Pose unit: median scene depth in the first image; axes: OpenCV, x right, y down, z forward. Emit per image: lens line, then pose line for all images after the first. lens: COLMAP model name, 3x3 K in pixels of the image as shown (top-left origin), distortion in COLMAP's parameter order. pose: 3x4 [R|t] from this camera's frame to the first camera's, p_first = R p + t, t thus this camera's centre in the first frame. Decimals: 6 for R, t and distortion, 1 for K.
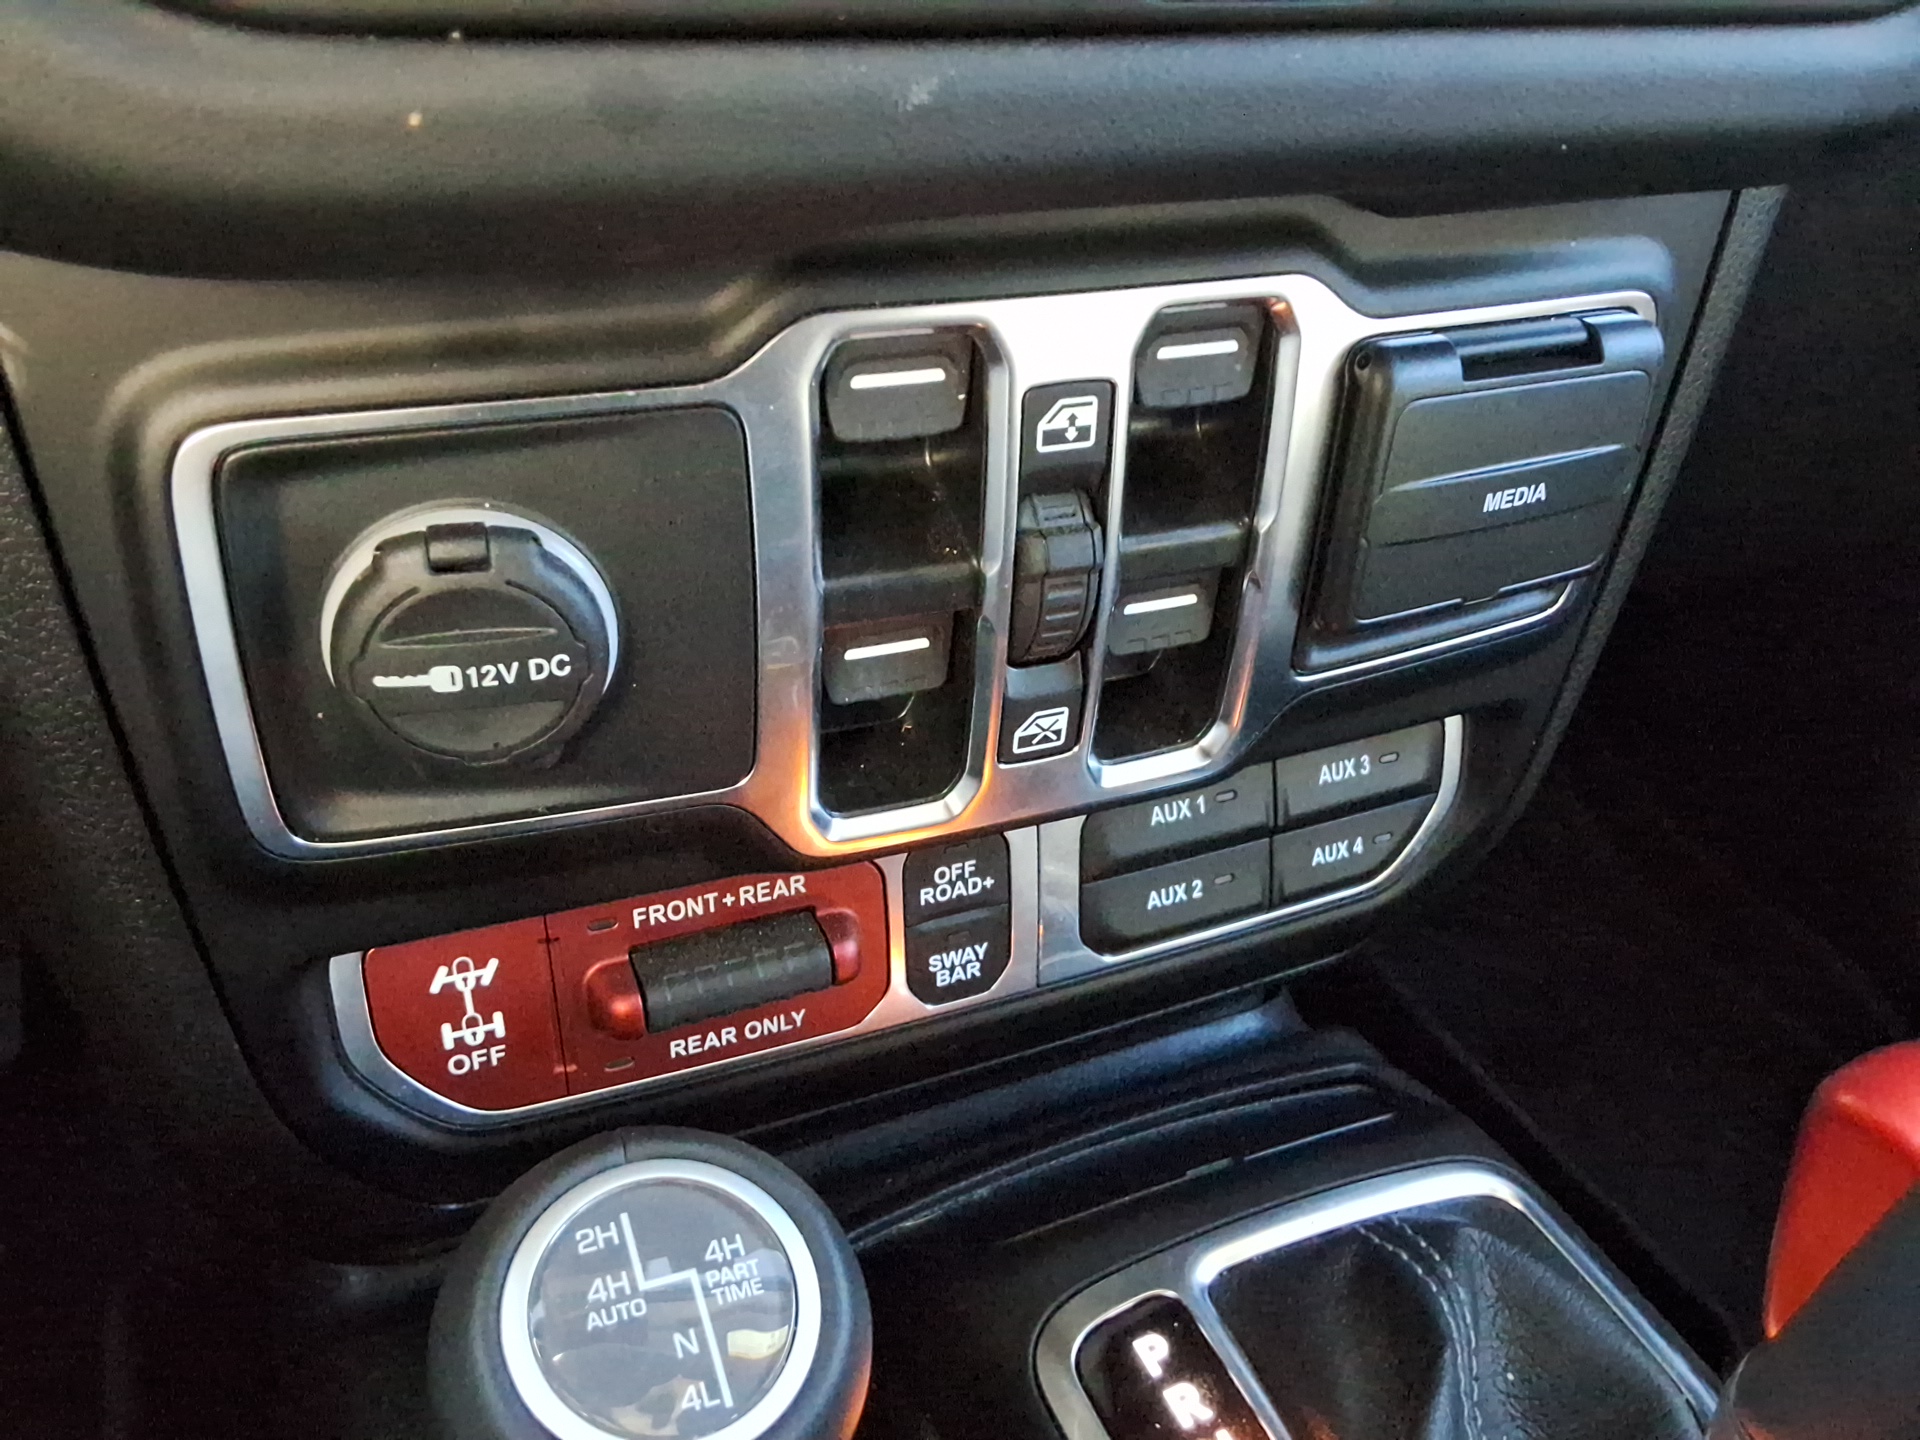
lens RADIAL K [[1549.1, 0, 969.8], [0, 1549.1, 715.9], [0, 0, 1]] dist [0.118887, -0.187181]
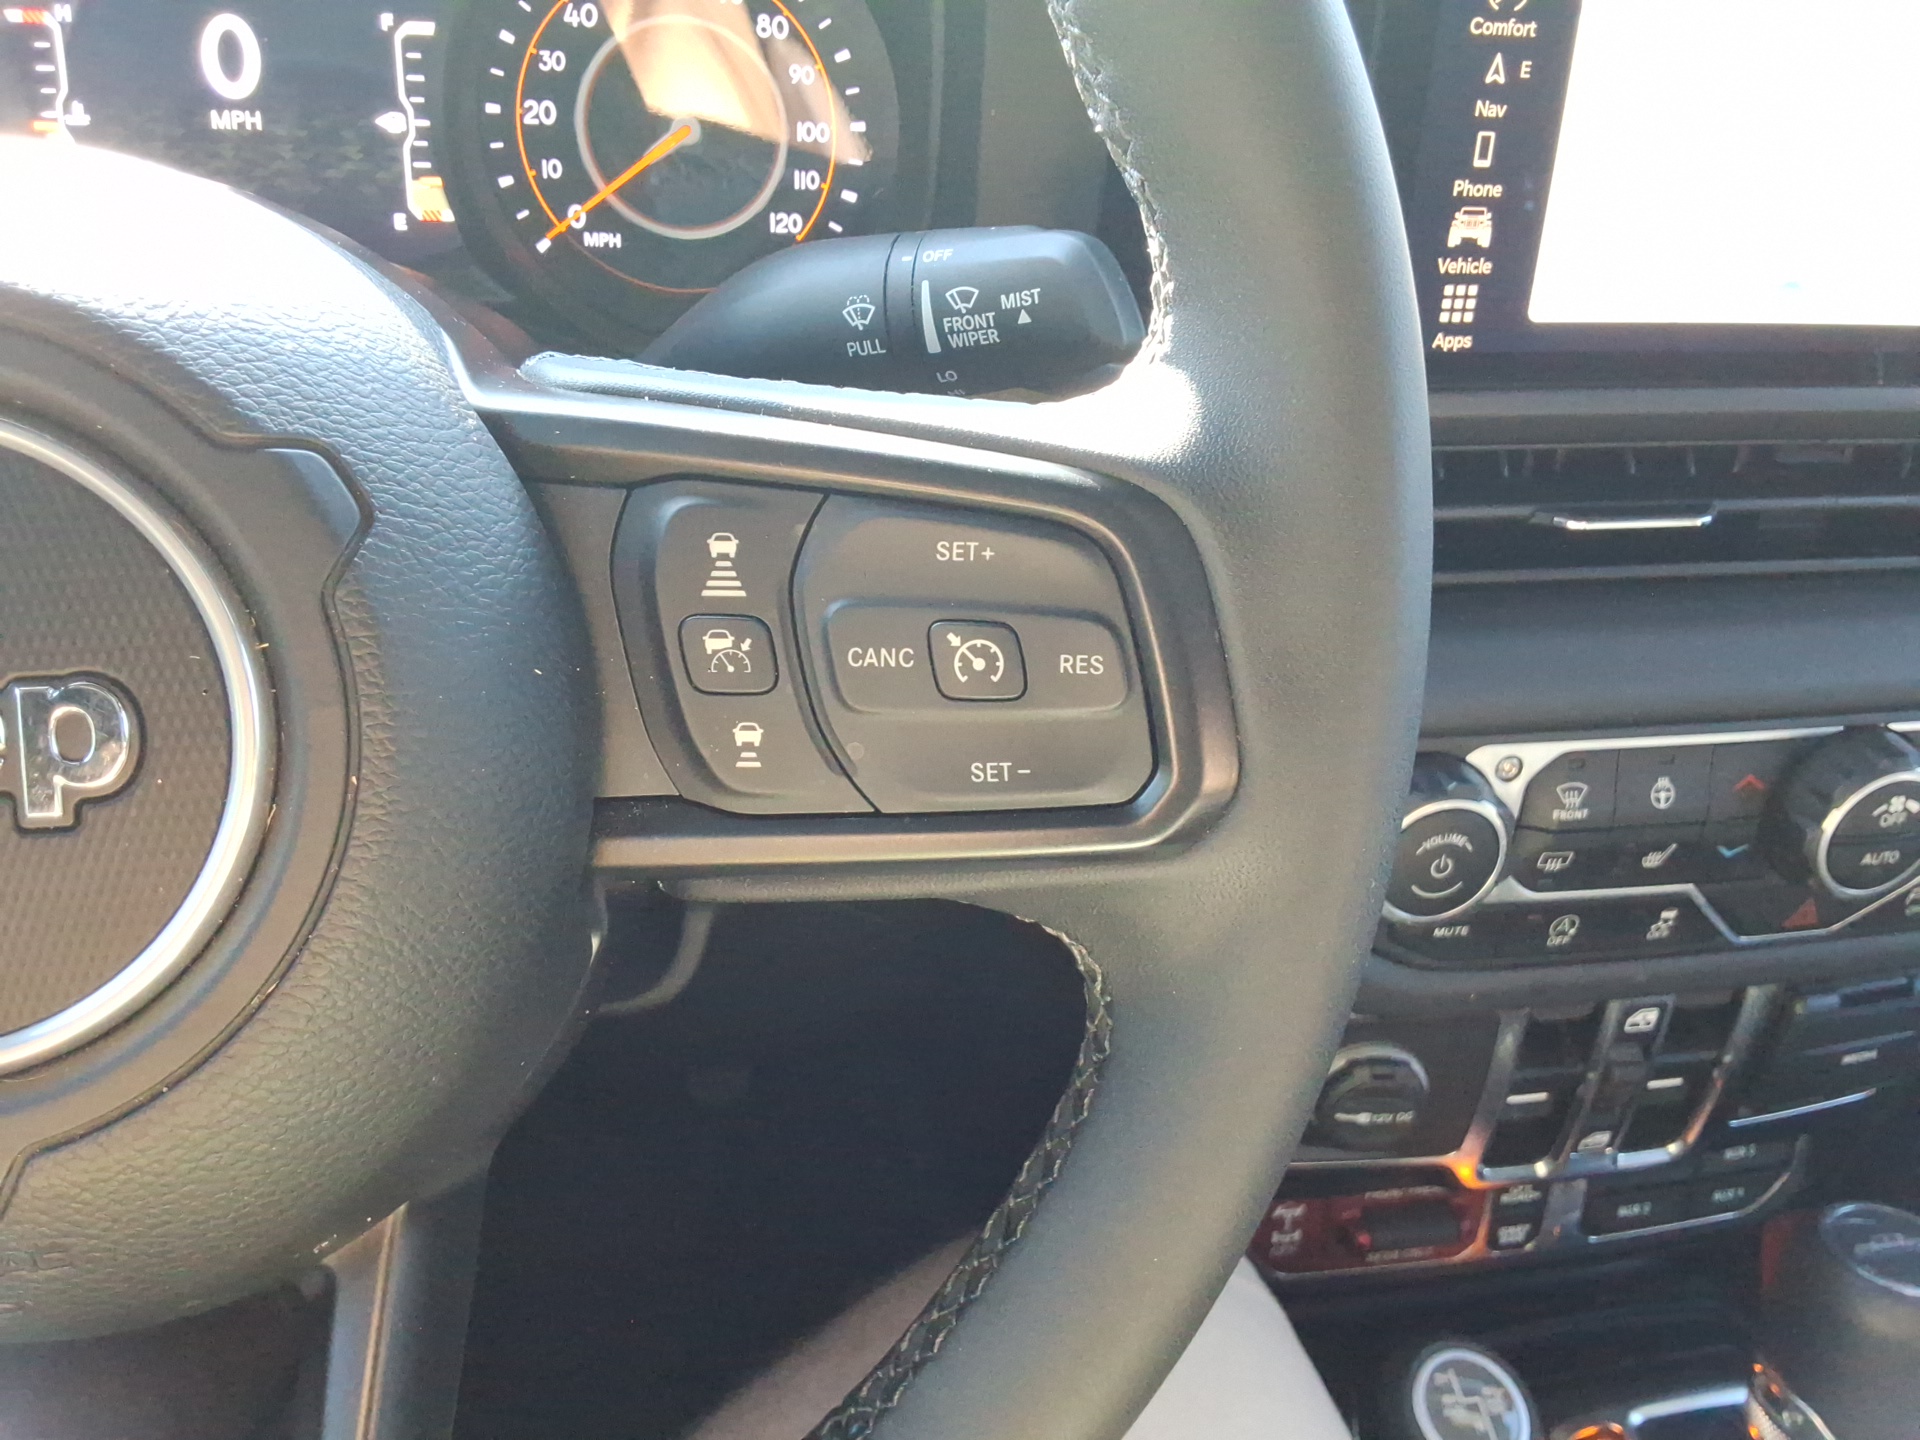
lens RADIAL K [[1569.8, 0, 960.0], [0, 1569.8, 720.0], [0, 0, 1]] dist [0.084577, -0.200677]
pose [[0.977466, 0.128274, -0.167646, -0.470578], [-0.128006, 0.991695, 0.012454, -0.440237], [0.167851, 0.009286, 0.985769, -1.118574]]
